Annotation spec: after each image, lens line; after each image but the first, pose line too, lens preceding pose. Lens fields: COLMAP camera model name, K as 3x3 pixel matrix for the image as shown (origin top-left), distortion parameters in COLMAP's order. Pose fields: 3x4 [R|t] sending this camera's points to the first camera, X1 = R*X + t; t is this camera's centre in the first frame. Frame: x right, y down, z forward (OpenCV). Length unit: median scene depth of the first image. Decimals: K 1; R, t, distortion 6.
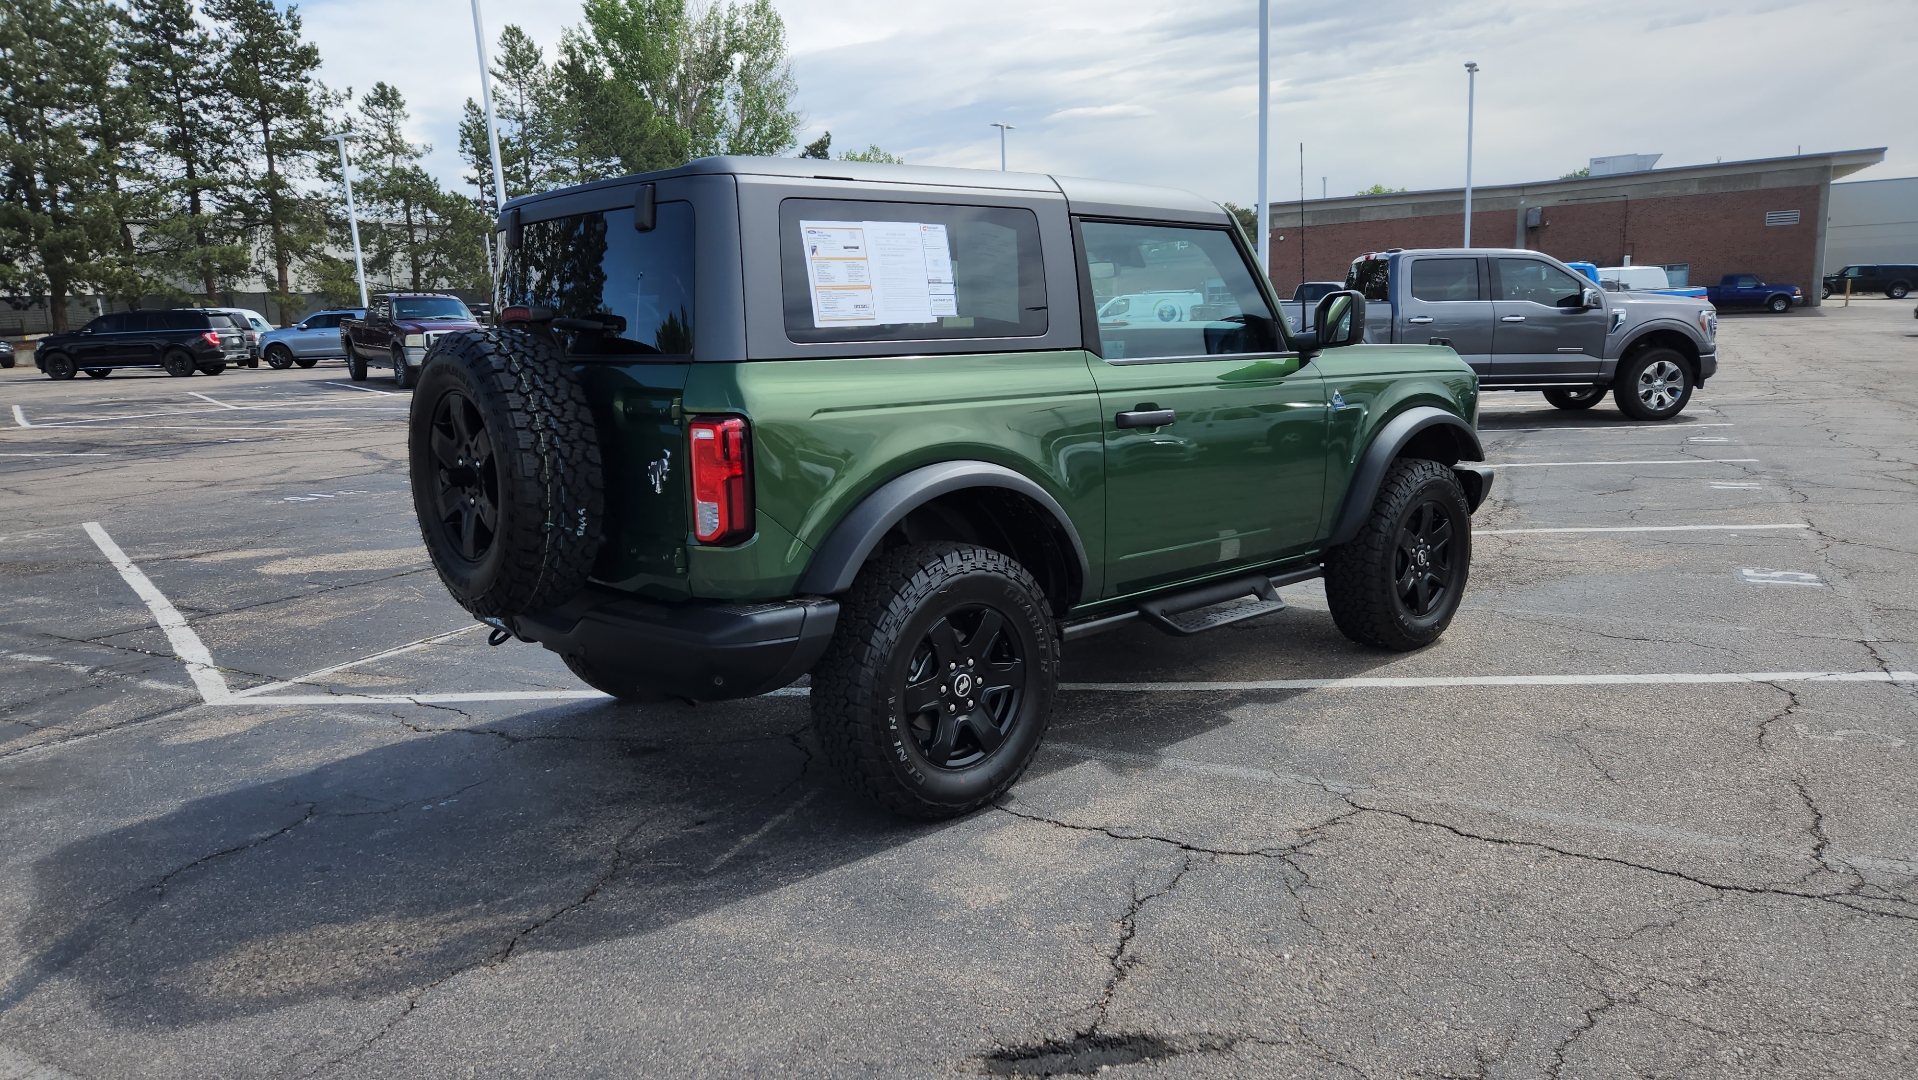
lens RADIAL K [[1285.5, 0, 927.1], [0, 1285.5, 547.1], [0, 0, 1]] dist [0.079772, -0.071236]
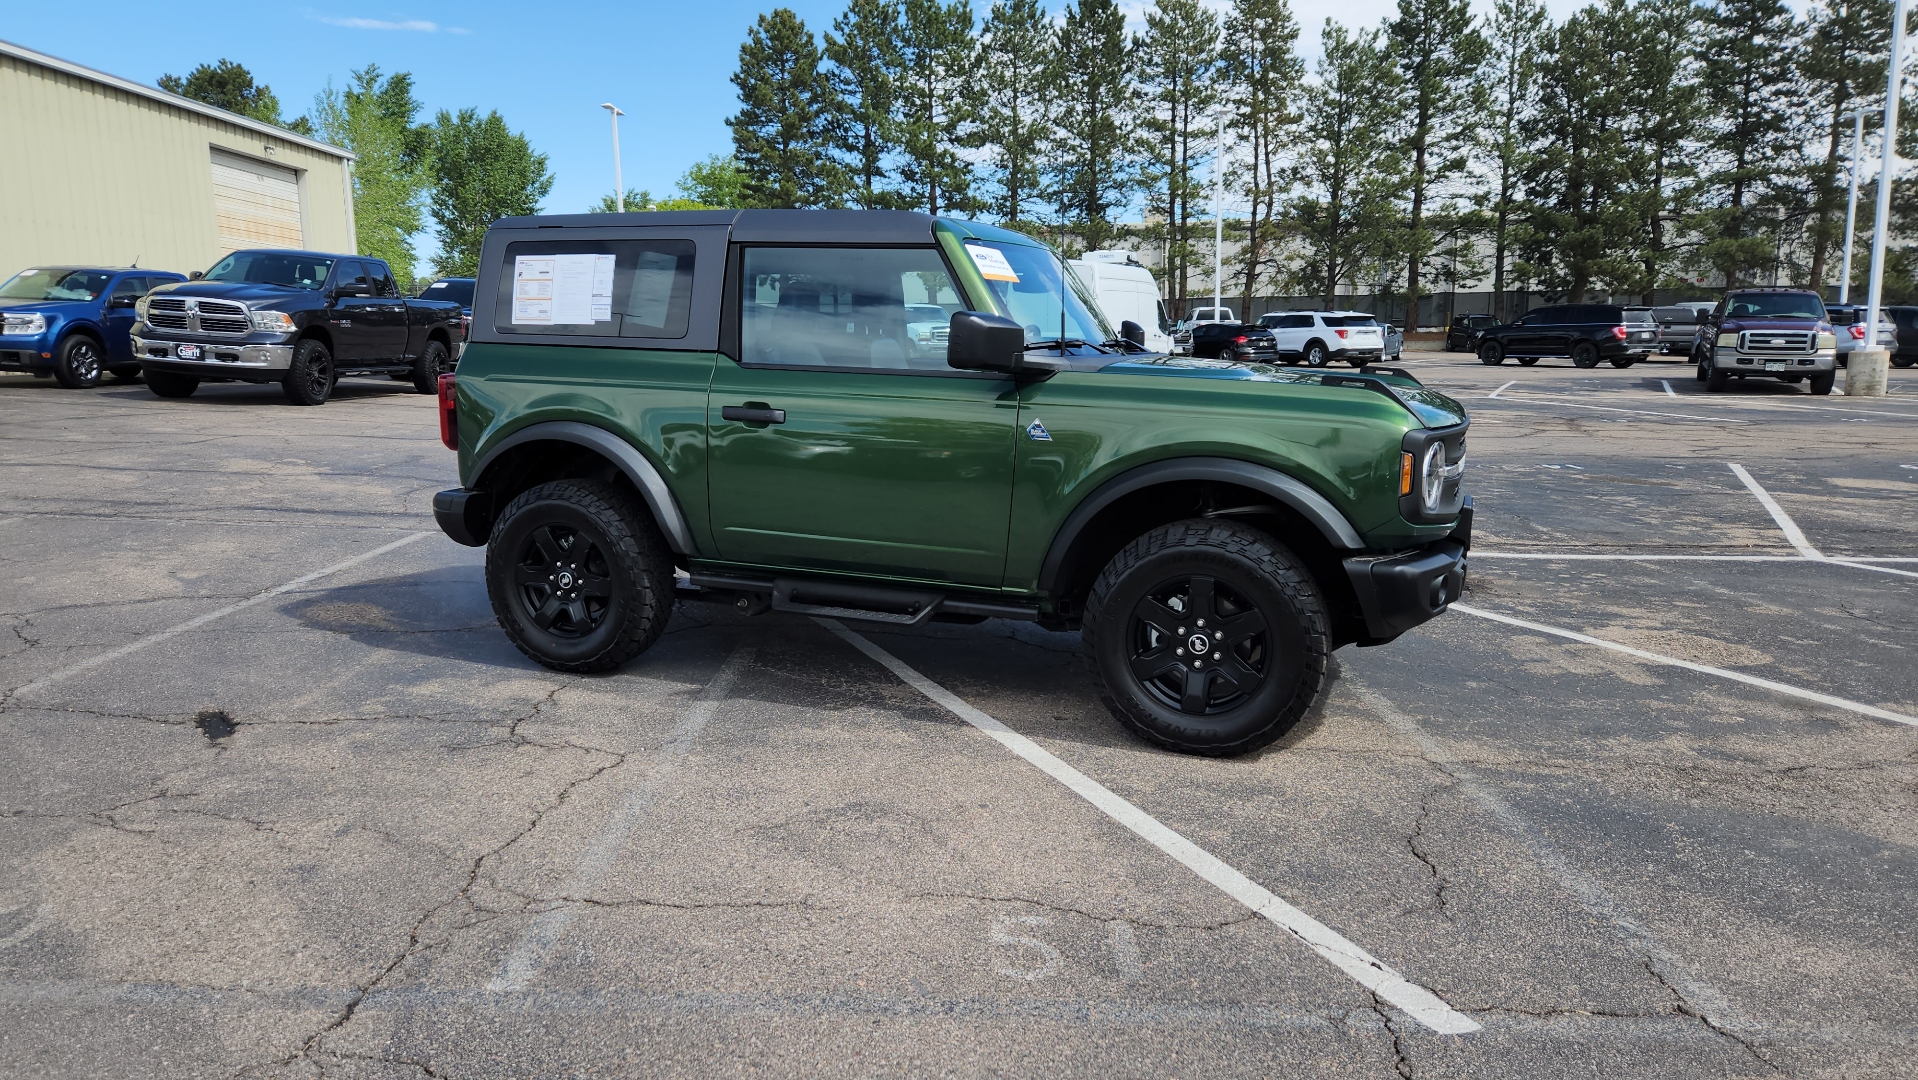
lens RADIAL K [[1274.3, 0, 920.8], [0, 1274.3, 545.1], [0, 0, 1]] dist [0.071989, -0.059298]
pose [[0.439185, 0.183433, -0.879471, 0.365615], [-0.178078, 0.977284, 0.114907, -0.041369], [0.880571, 0.106149, 0.461874, 0.175813]]
